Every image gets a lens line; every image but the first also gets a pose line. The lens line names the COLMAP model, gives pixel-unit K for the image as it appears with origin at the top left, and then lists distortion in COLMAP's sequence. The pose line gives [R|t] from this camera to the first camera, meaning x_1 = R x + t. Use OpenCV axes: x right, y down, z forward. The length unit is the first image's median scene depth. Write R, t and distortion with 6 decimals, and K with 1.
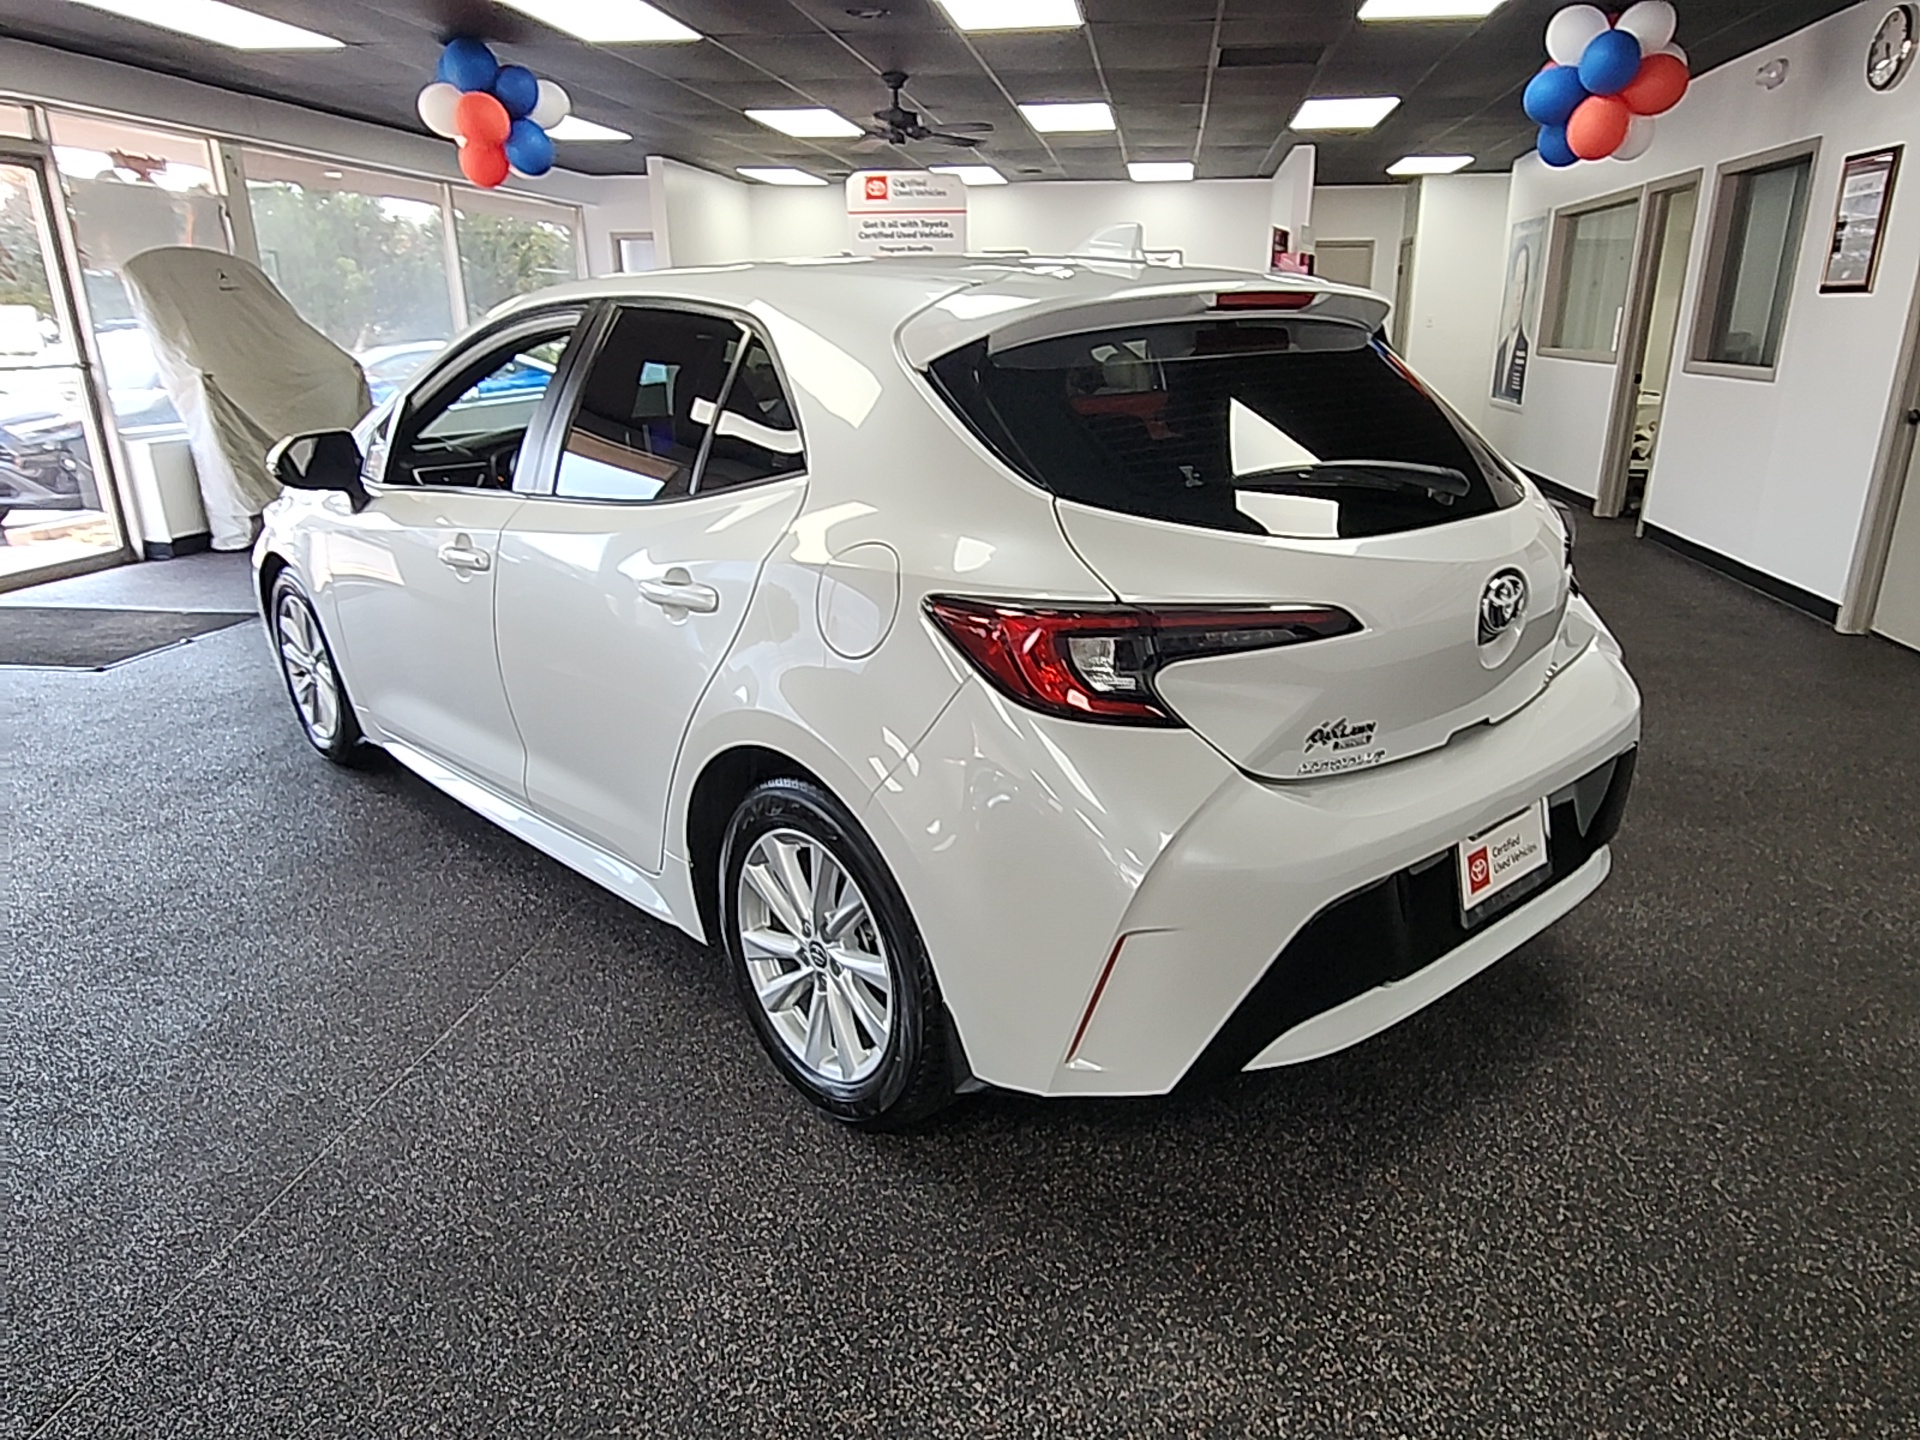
lens RADIAL K [[1280.0, 0, 1008.9], [0, 1280.0, 727.7], [0, 0, 1]] dist [0.006824, 0.001255]
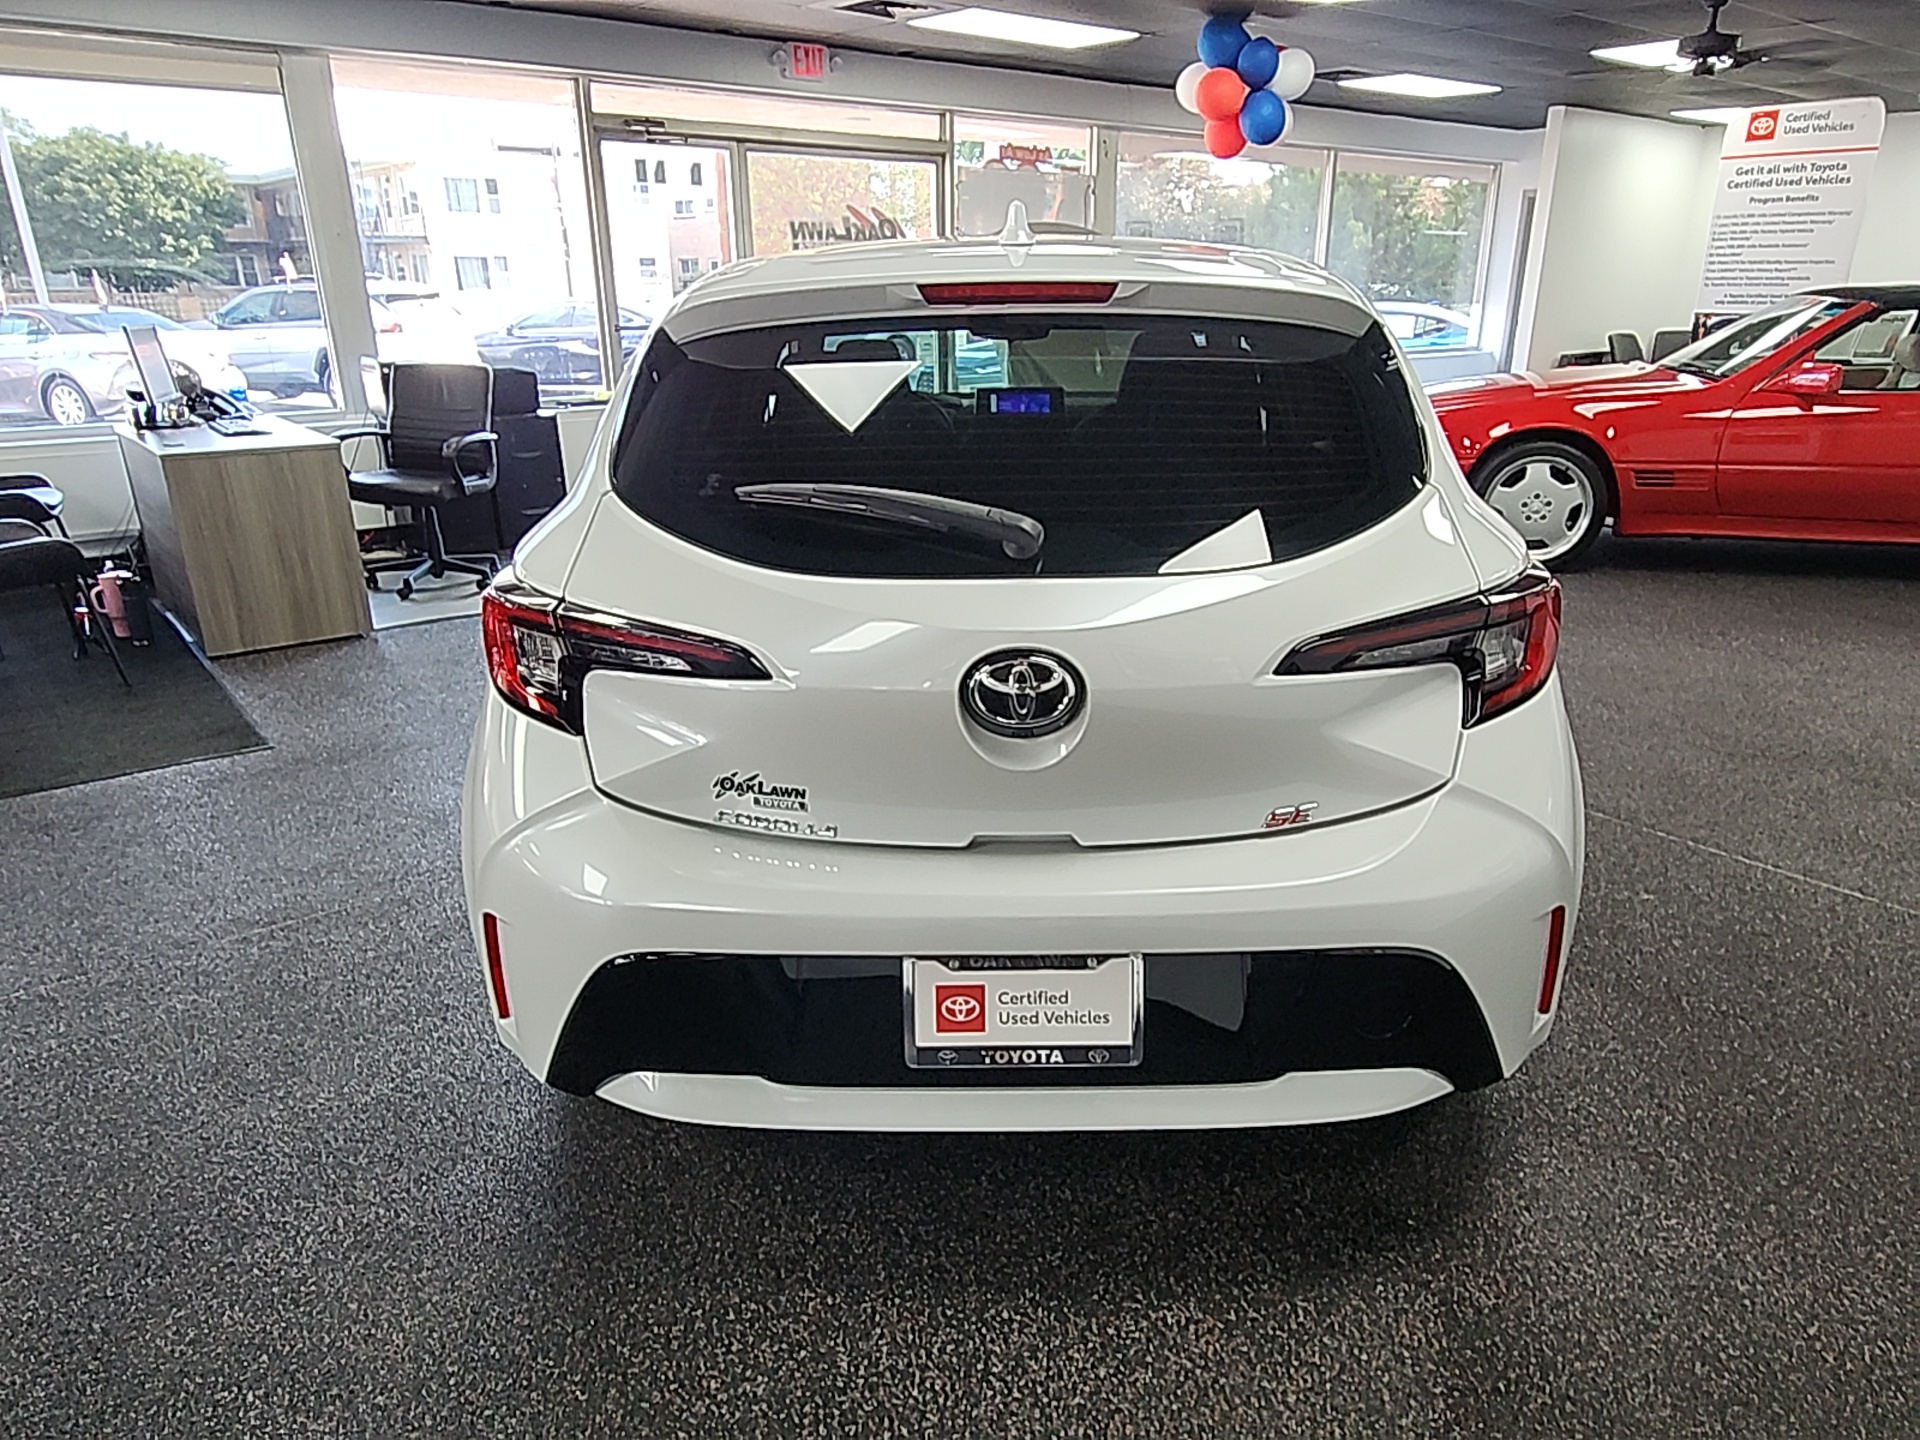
lens RADIAL K [[1280.0, 0, 1008.9], [0, 1280.0, 727.7], [0, 0, 1]] dist [0.006824, 0.001255]
pose [[0.737996, 0.229502, -0.634579, 0.196478], [-0.210765, 0.971737, 0.106325, -0.035124], [0.641046, 0.055280, 0.765509, 0.089351]]
